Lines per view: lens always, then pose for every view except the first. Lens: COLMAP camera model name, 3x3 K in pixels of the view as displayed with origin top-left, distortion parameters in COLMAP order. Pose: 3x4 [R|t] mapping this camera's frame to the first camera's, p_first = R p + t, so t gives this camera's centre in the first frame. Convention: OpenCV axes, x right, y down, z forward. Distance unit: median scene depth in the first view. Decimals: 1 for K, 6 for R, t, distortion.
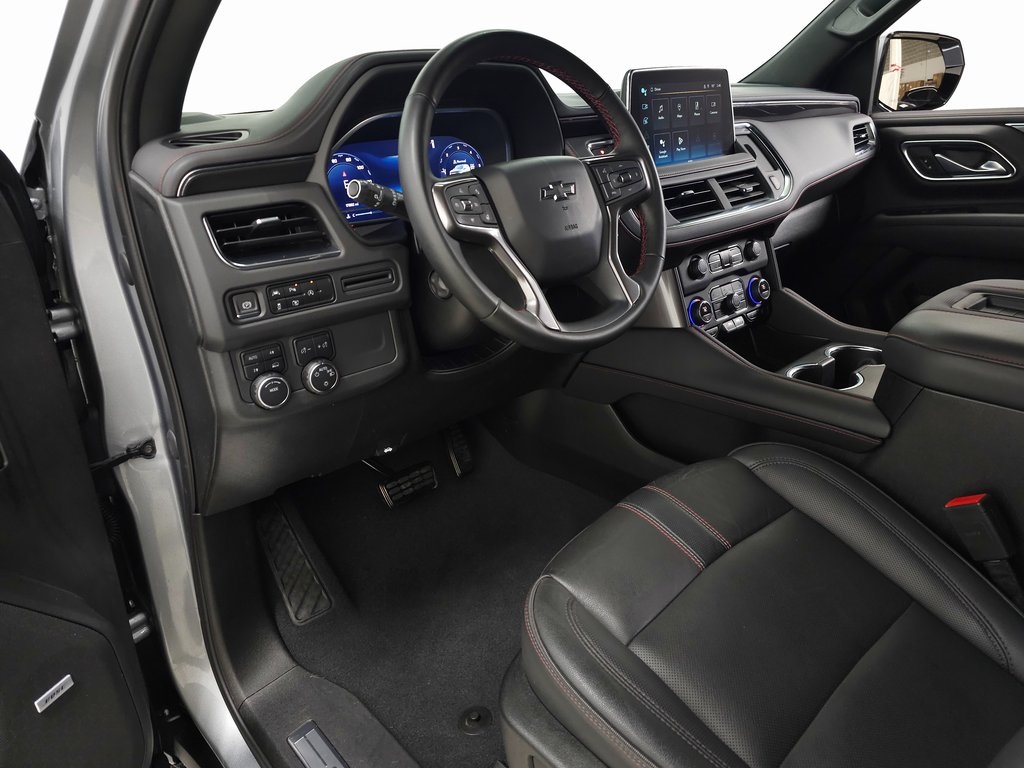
lens RADIAL K [[698.3, 0, 516.8], [0, 698.3, 389.1], [0, 0, 1]] dist [0.032624, -0.044933]
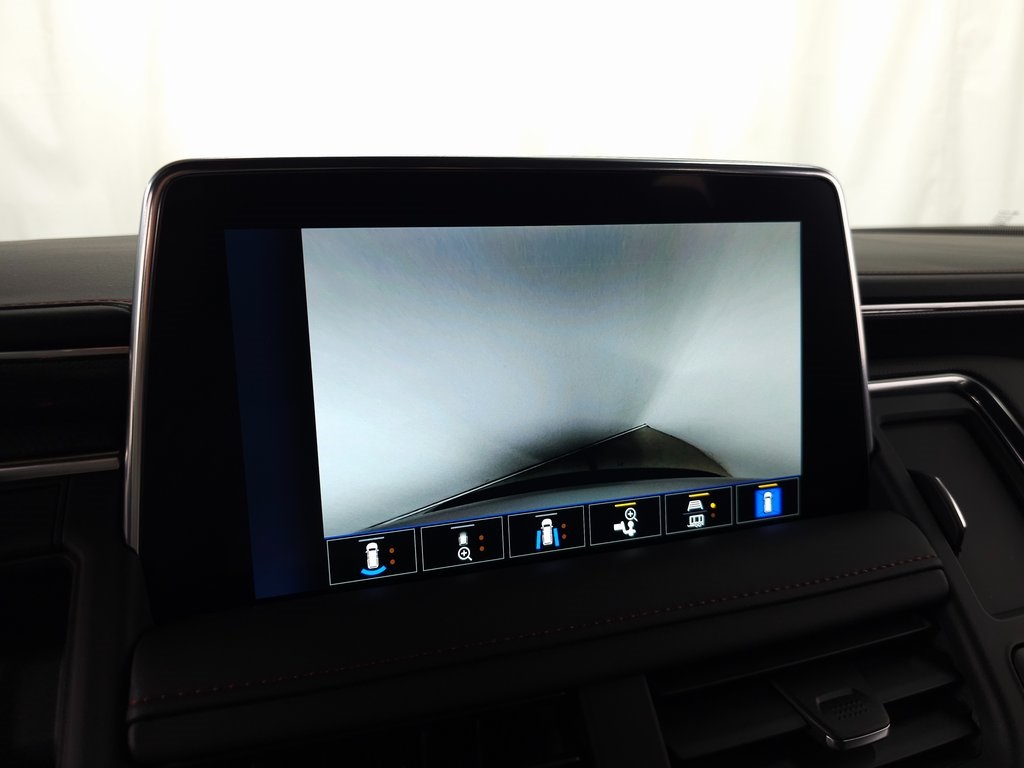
lens RADIAL K [[698.3, 0, 518.9], [0, 698.3, 376.2], [0, 0, 1]] dist [0.032624, -0.044933]
pose [[0.905490, 0.123463, -0.406011, 0.340197], [-0.193045, 0.971858, -0.135002, -0.370455], [0.377917, 0.200622, 0.903842, 0.832246]]
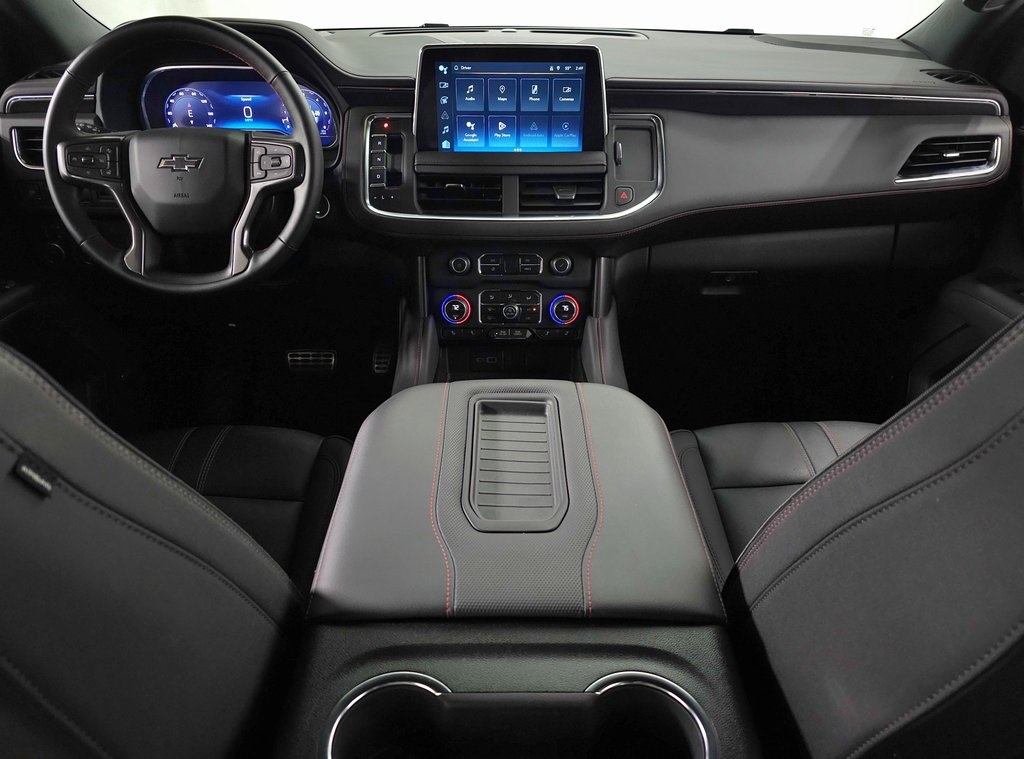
lens RADIAL K [[698.3, 0, 507.4], [0, 698.3, 384.1], [0, 0, 1]] dist [0.032624, -0.044933]
pose [[0.743652, 0.402899, -0.533530, 0.920252], [-0.298375, 0.914143, 0.274437, -0.316037], [0.598293, -0.044894, 0.800019, 0.263348]]
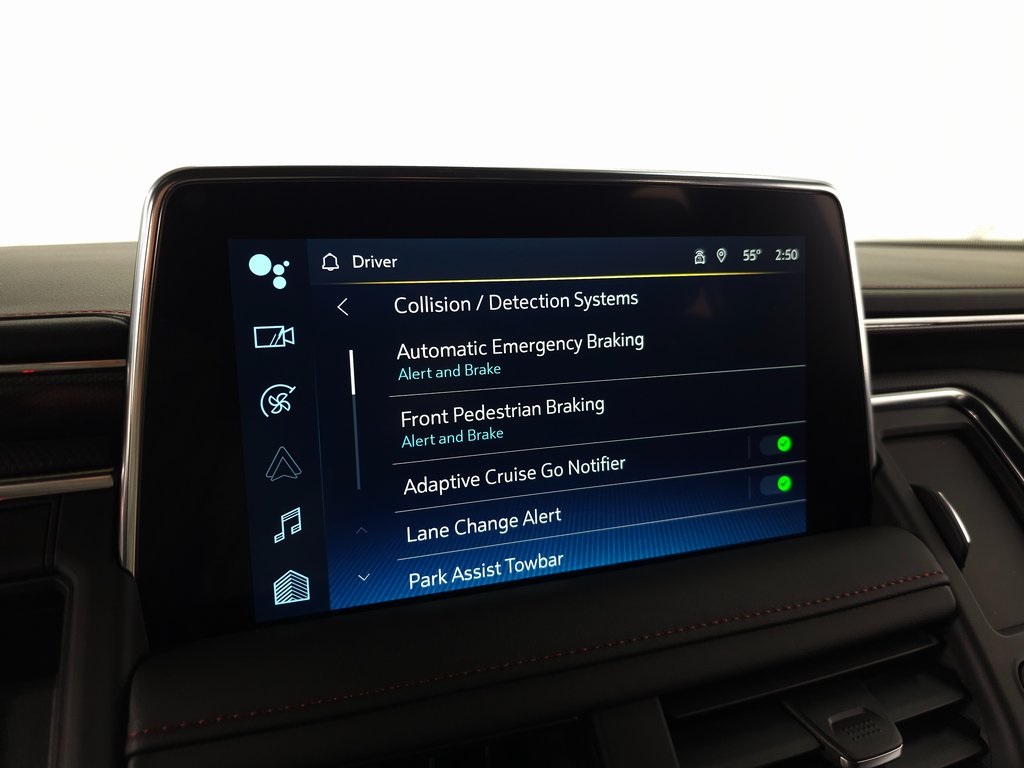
lens RADIAL K [[698.3, 0, 512.1], [0, 698.3, 378.2], [0, 0, 1]] dist [0.032624, -0.044933]
pose [[0.916878, 0.121753, -0.380145, 0.327149], [-0.191352, 0.969852, -0.150900, -0.370604], [0.350312, 0.211099, 0.912534, 0.832107]]
